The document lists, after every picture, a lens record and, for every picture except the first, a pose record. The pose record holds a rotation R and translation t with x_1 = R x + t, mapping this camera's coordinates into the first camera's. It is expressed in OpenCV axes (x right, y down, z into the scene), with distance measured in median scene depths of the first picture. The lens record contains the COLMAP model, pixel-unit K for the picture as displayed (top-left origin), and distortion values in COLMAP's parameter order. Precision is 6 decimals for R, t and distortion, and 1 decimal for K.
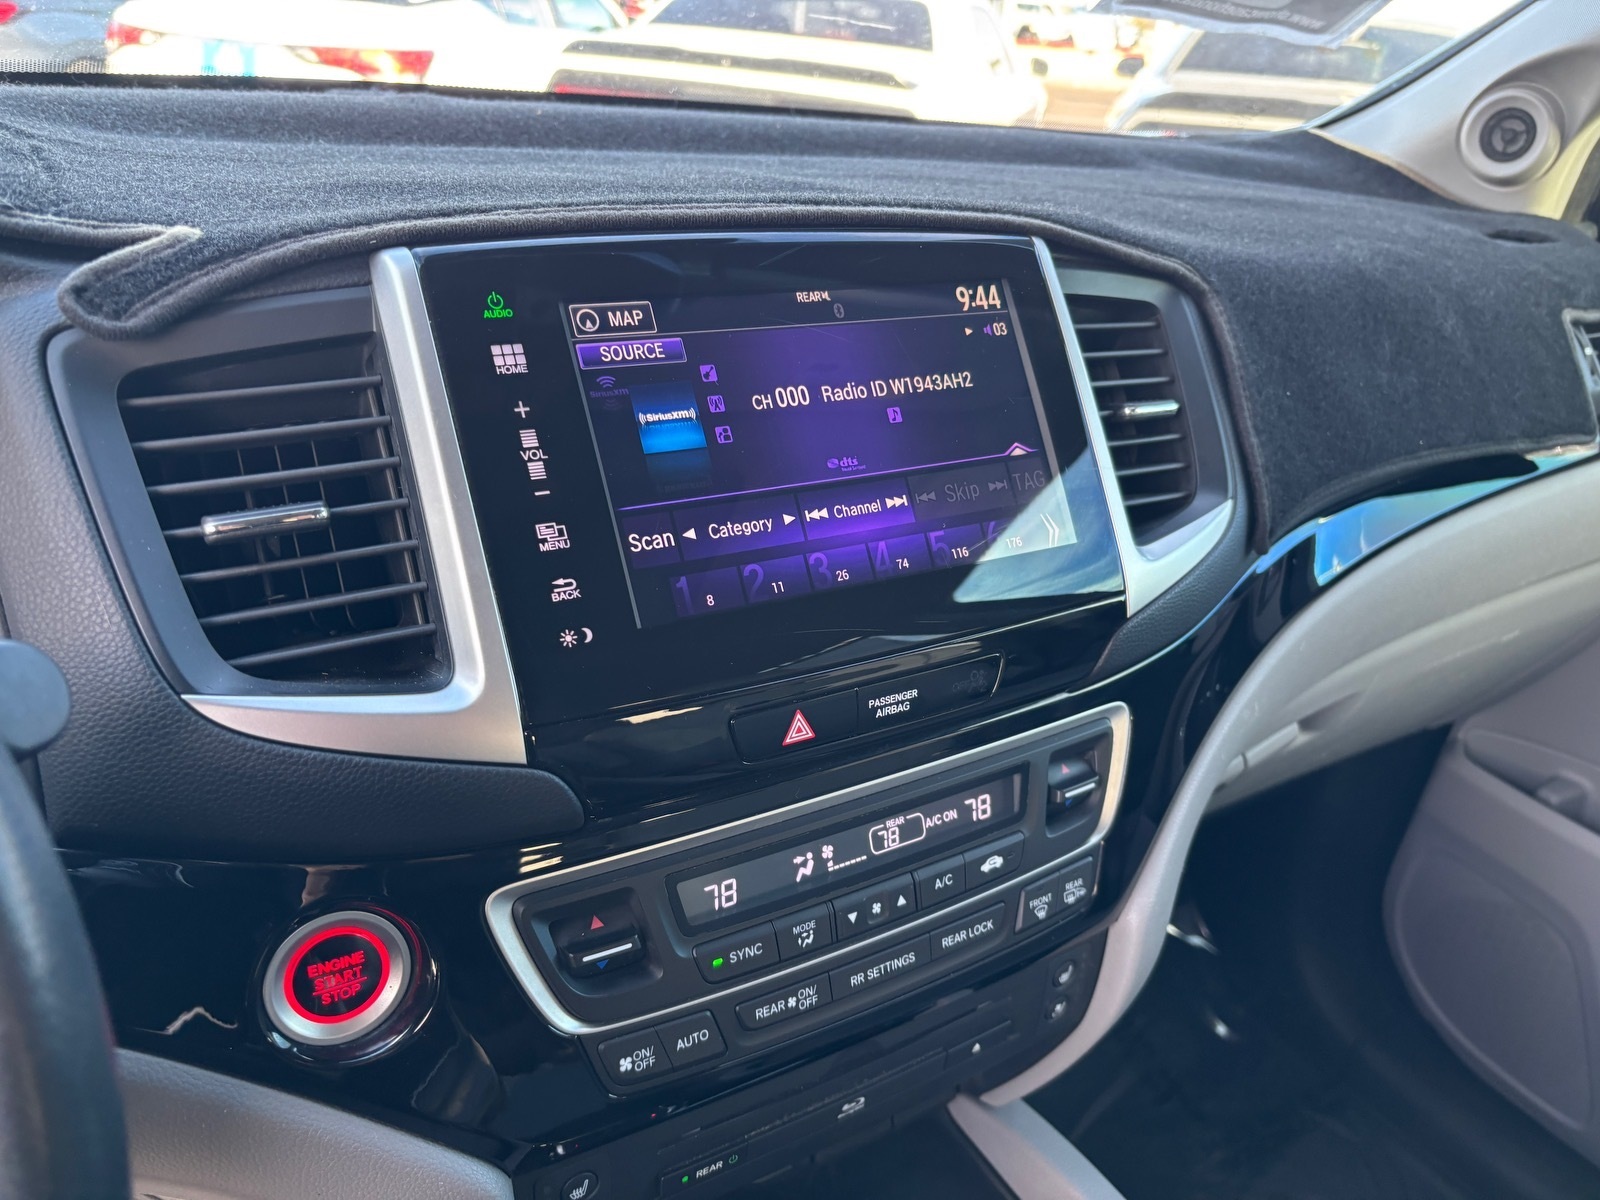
lens RADIAL K [[1238.8, 0, 800.0], [0, 1238.8, 600.0], [0, 0, 1]] dist [0.036450, -0.051165]
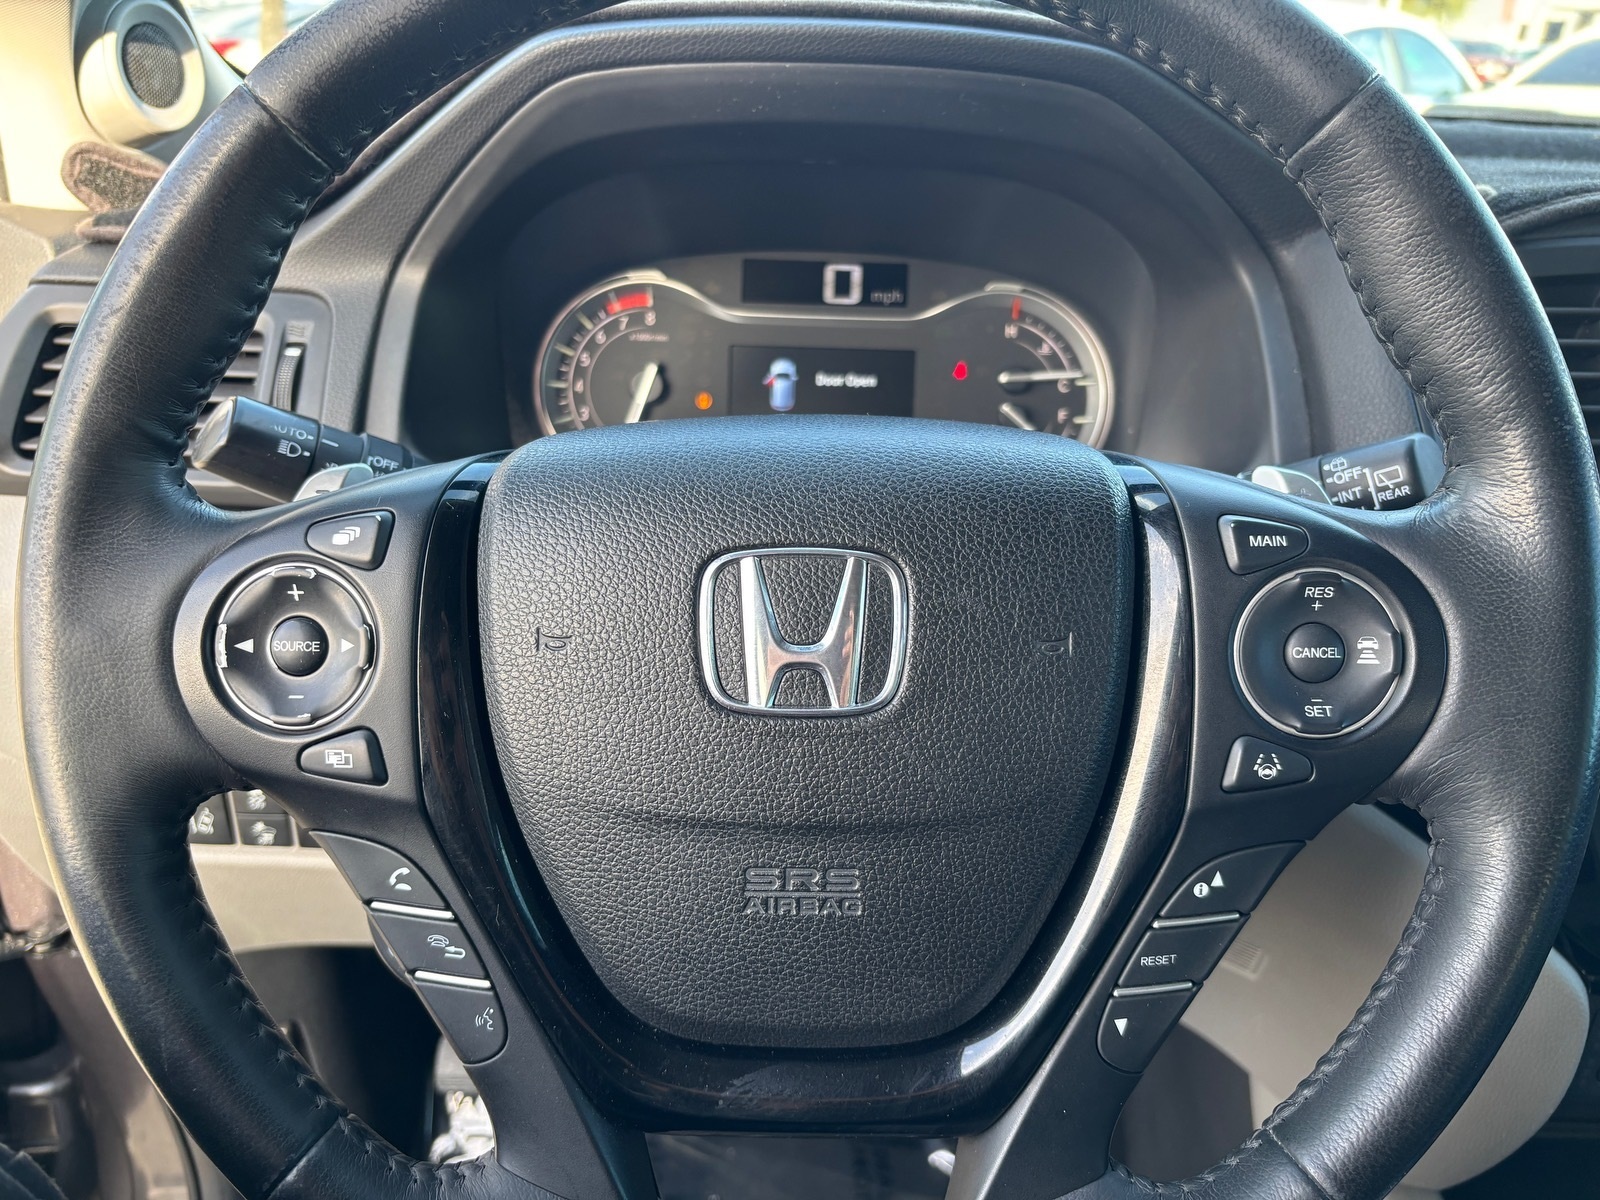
lens RADIAL K [[1238.8, 0, 800.0], [0, 1238.8, 600.0], [0, 0, 1]] dist [0.036450, -0.051165]
pose [[0.835558, 0.169293, -0.522669, -0.259400], [-0.199835, 0.979827, -0.002097, 0.213338], [0.511771, 0.106200, 0.852533, -0.344174]]
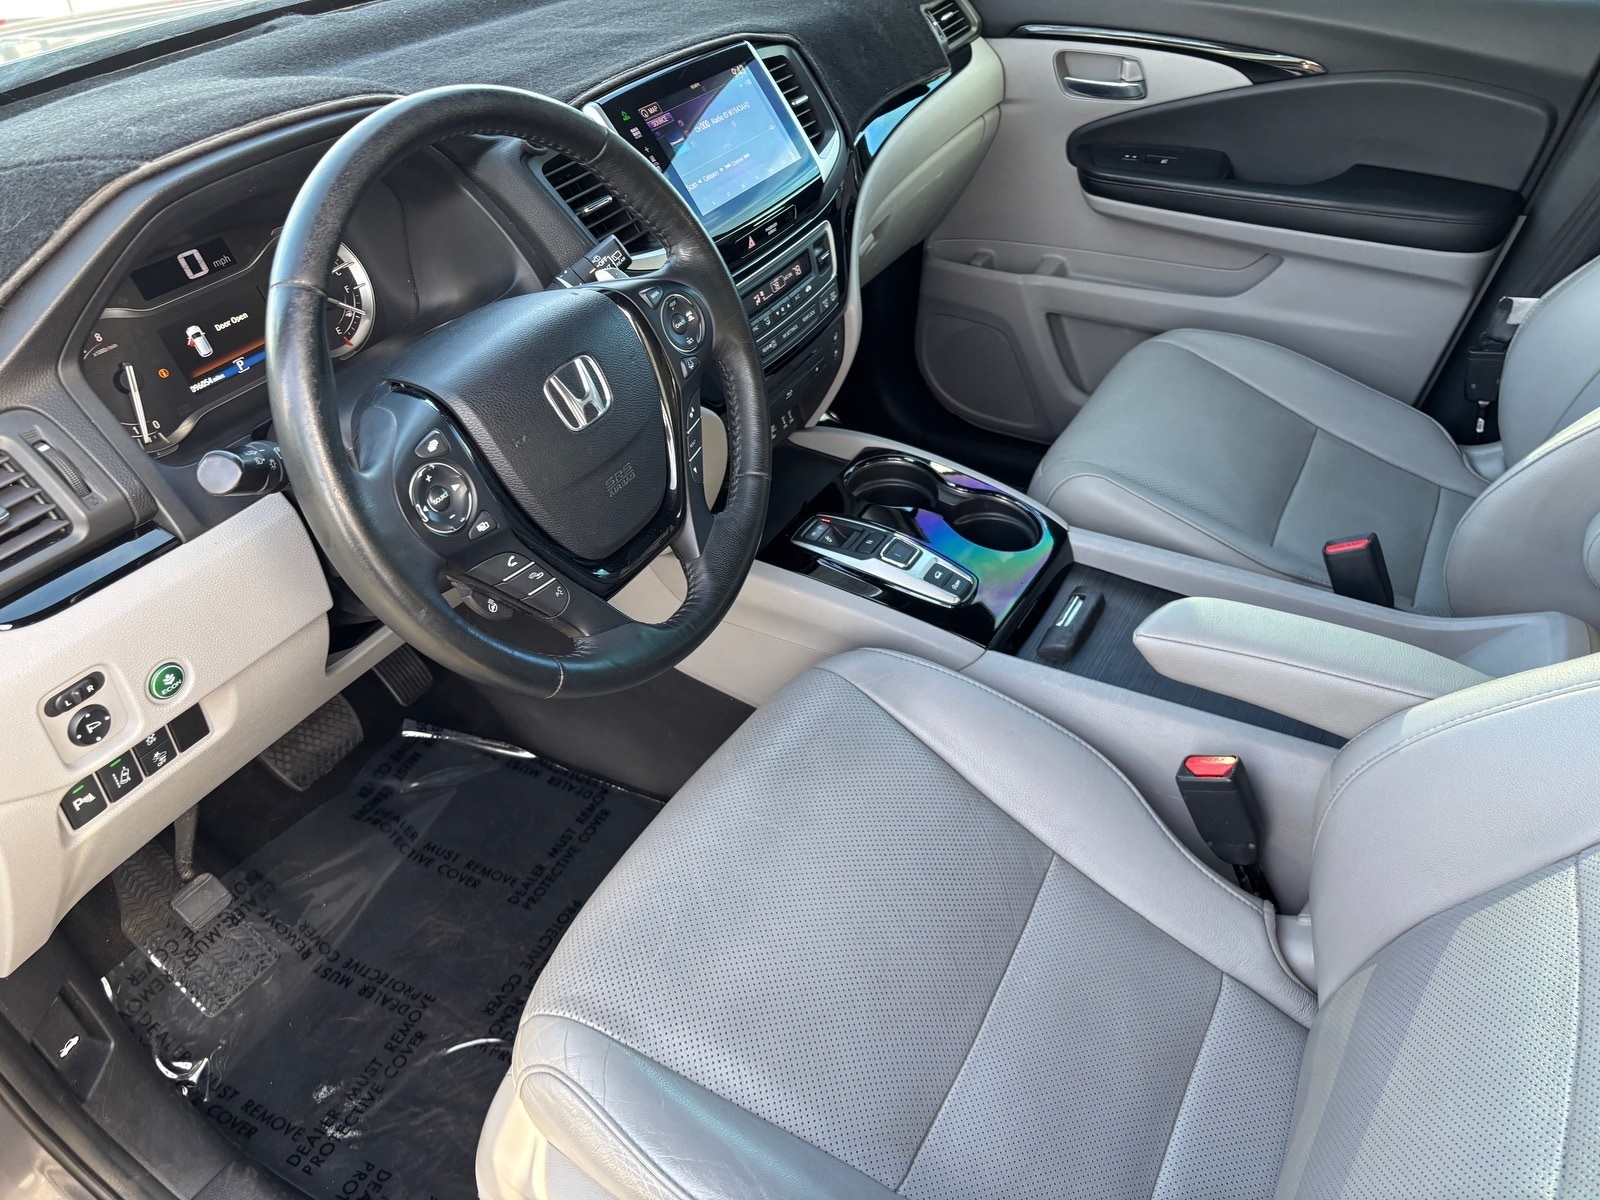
lens RADIAL K [[1238.8, 0, 800.0], [0, 1238.8, 600.0], [0, 0, 1]] dist [0.036450, -0.051165]
pose [[0.868223, -0.371682, 0.328697, -1.004685], [0.296658, 0.919872, 0.256571, 0.139925], [-0.397722, -0.125250, 0.908917, -1.530680]]
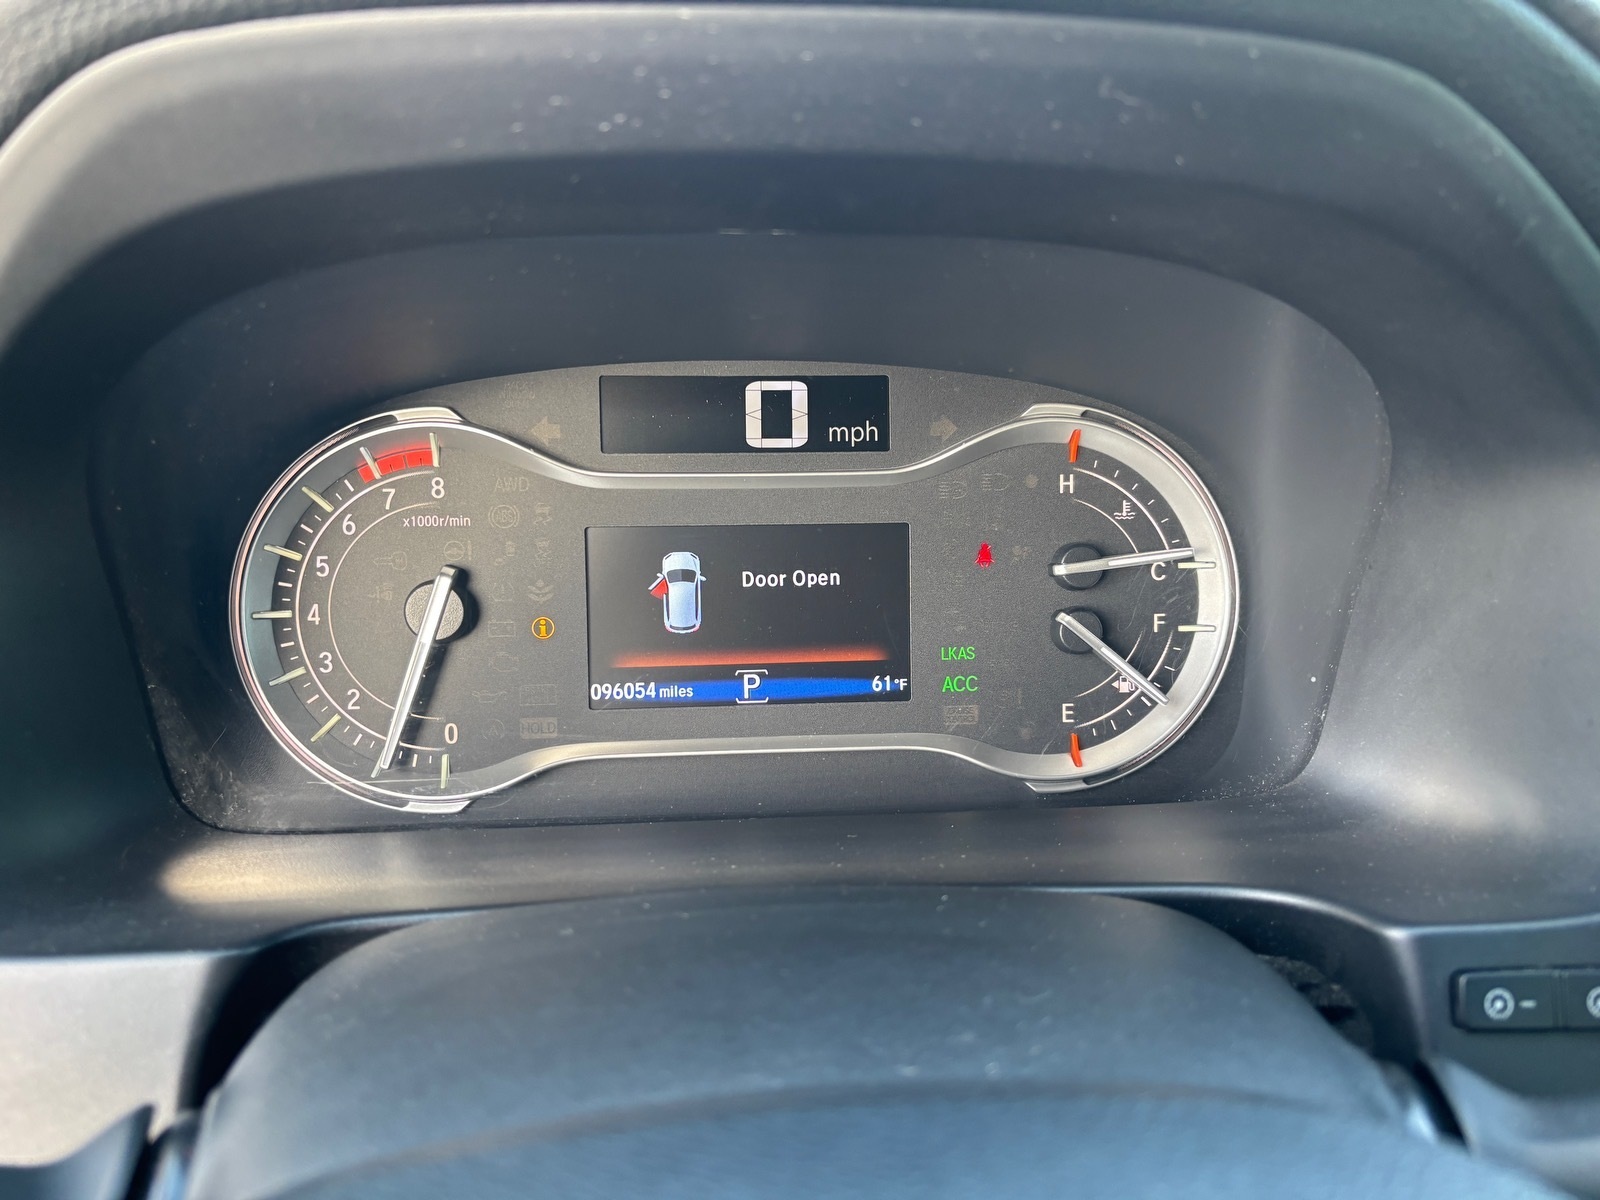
lens RADIAL K [[1238.8, 0, 800.0], [0, 1238.8, 600.0], [0, 0, 1]] dist [0.036450, -0.051165]
pose [[0.890744, 0.126893, -0.436432, -0.621460], [-0.146292, 0.989181, -0.010974, -0.016386], [0.430317, 0.073622, 0.899671, 0.115224]]
